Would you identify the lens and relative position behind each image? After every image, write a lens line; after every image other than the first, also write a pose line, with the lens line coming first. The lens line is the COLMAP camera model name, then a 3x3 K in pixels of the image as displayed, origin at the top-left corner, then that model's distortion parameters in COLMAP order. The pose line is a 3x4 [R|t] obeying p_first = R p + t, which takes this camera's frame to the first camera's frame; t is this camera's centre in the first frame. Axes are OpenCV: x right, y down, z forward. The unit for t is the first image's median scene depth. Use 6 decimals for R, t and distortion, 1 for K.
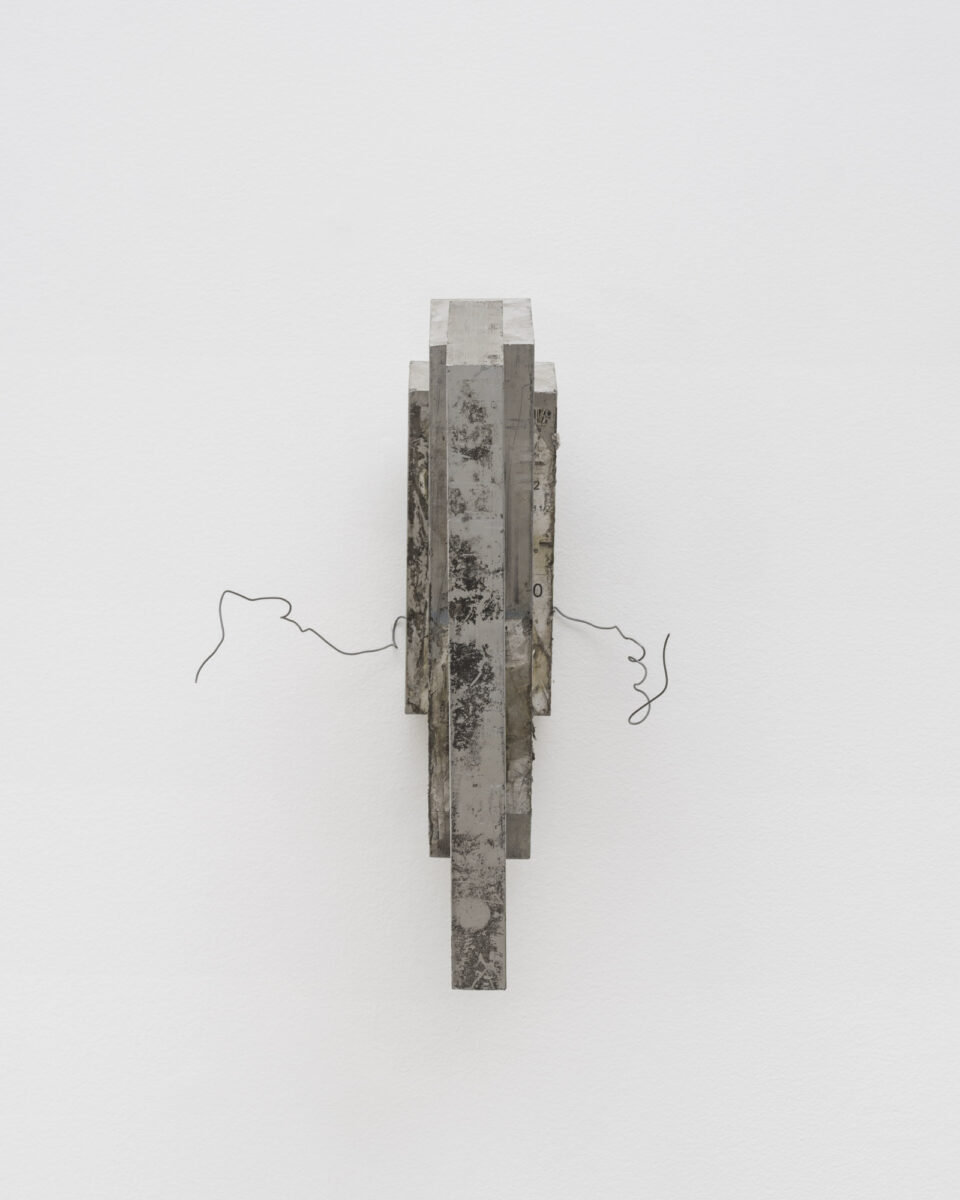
lens RADIAL K [[3573.4, 0, 480.1], [0, 3573.4, 599.9], [0, 0, 1]] dist [-0.007214, 0.000000]
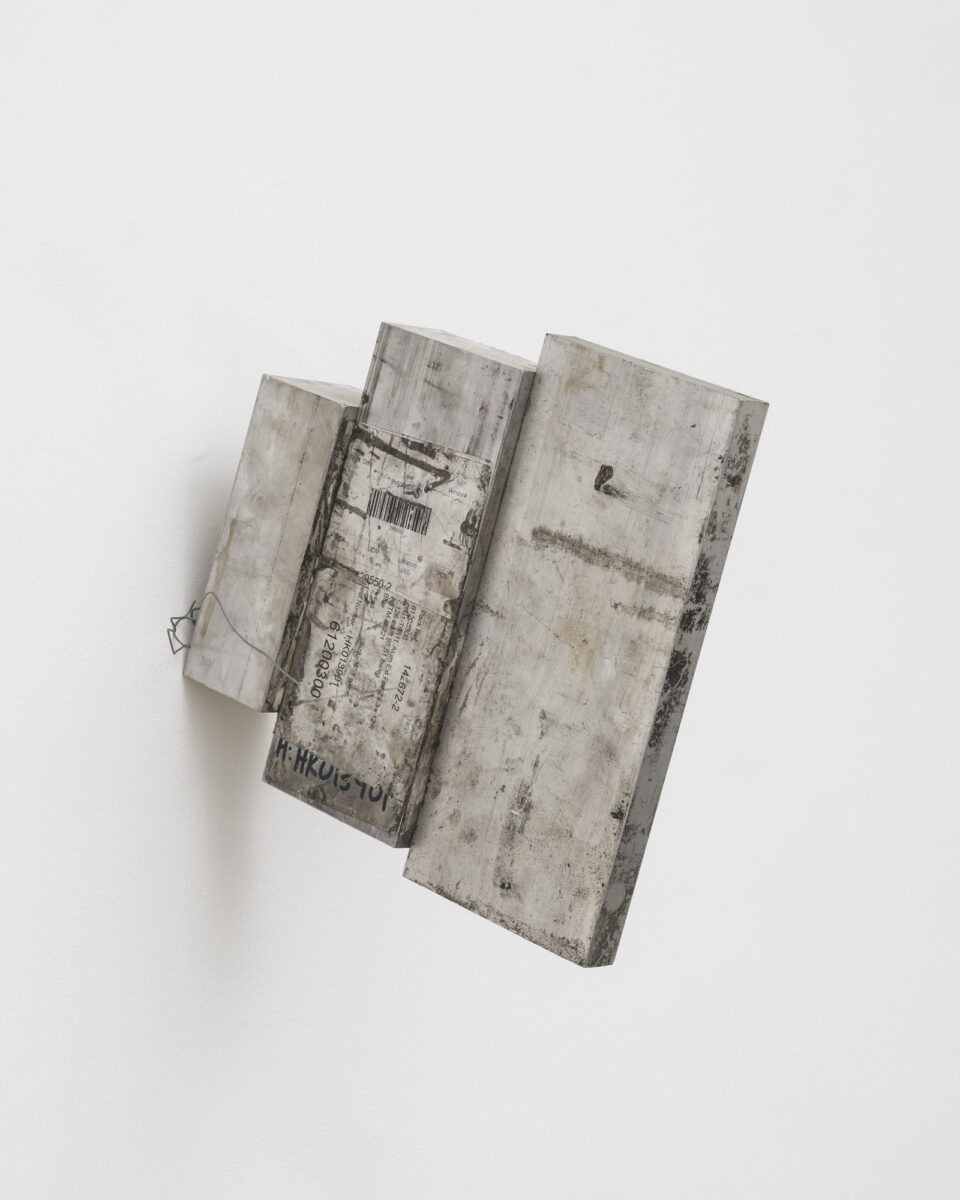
lens RADIAL K [[2772.2, 0, 479.8], [0, 2772.2, 602.0], [0, 0, 1]] dist [-0.056332, 0.000000]
pose [[0.626386, 0.022892, 0.779177, -0.693195], [-0.025519, 0.999635, -0.008855, 0.006030], [-0.779095, -0.014337, 0.626742, 0.502479]]
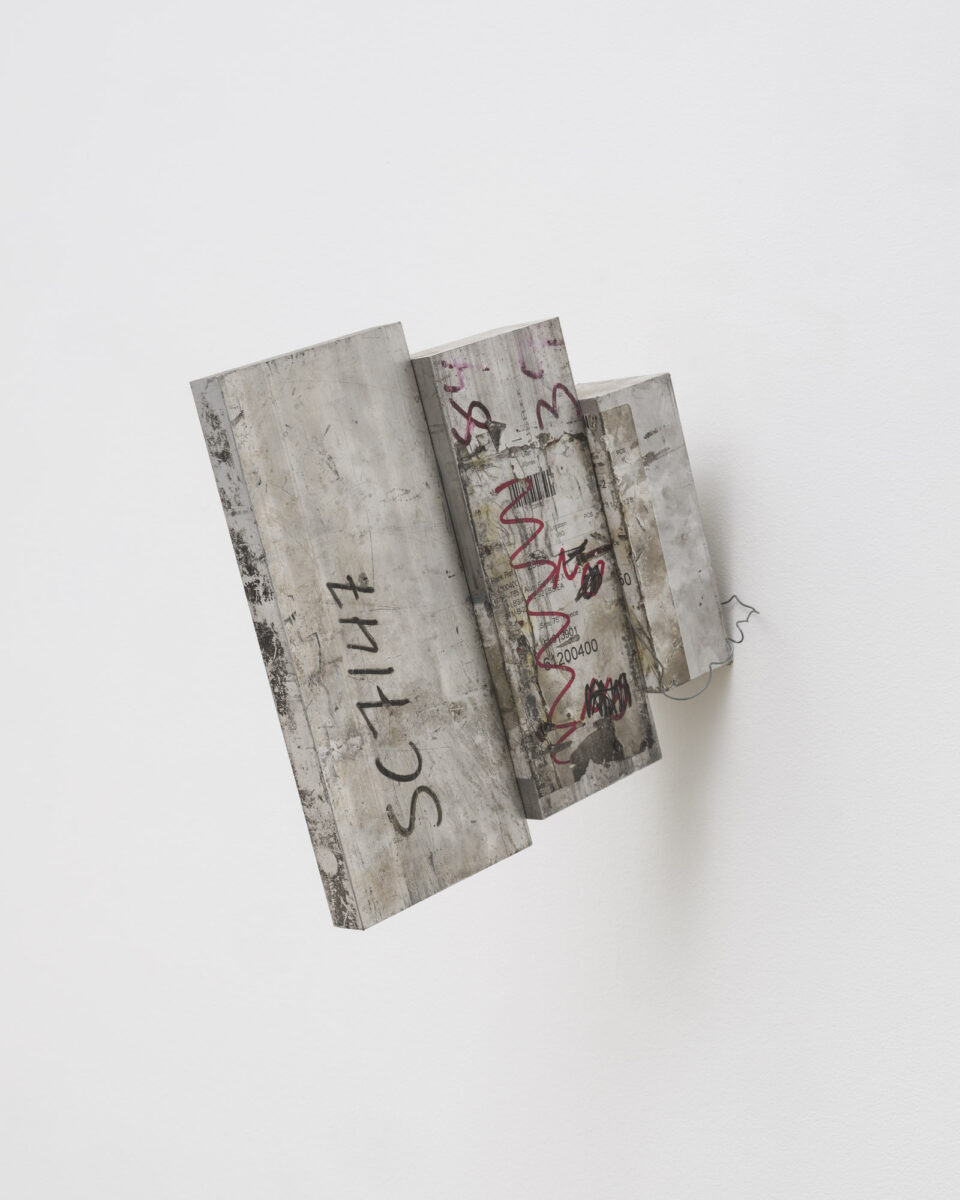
lens RADIAL K [[2381.2, 0, 479.9], [0, 2381.2, 599.6], [0, 0, 1]] dist [-0.067768, 0.000000]
pose [[0.658377, -0.034715, -0.751887, 0.603856], [0.015203, 0.999345, -0.032828, 0.030383], [0.752535, 0.010182, 0.658474, 0.537615]]
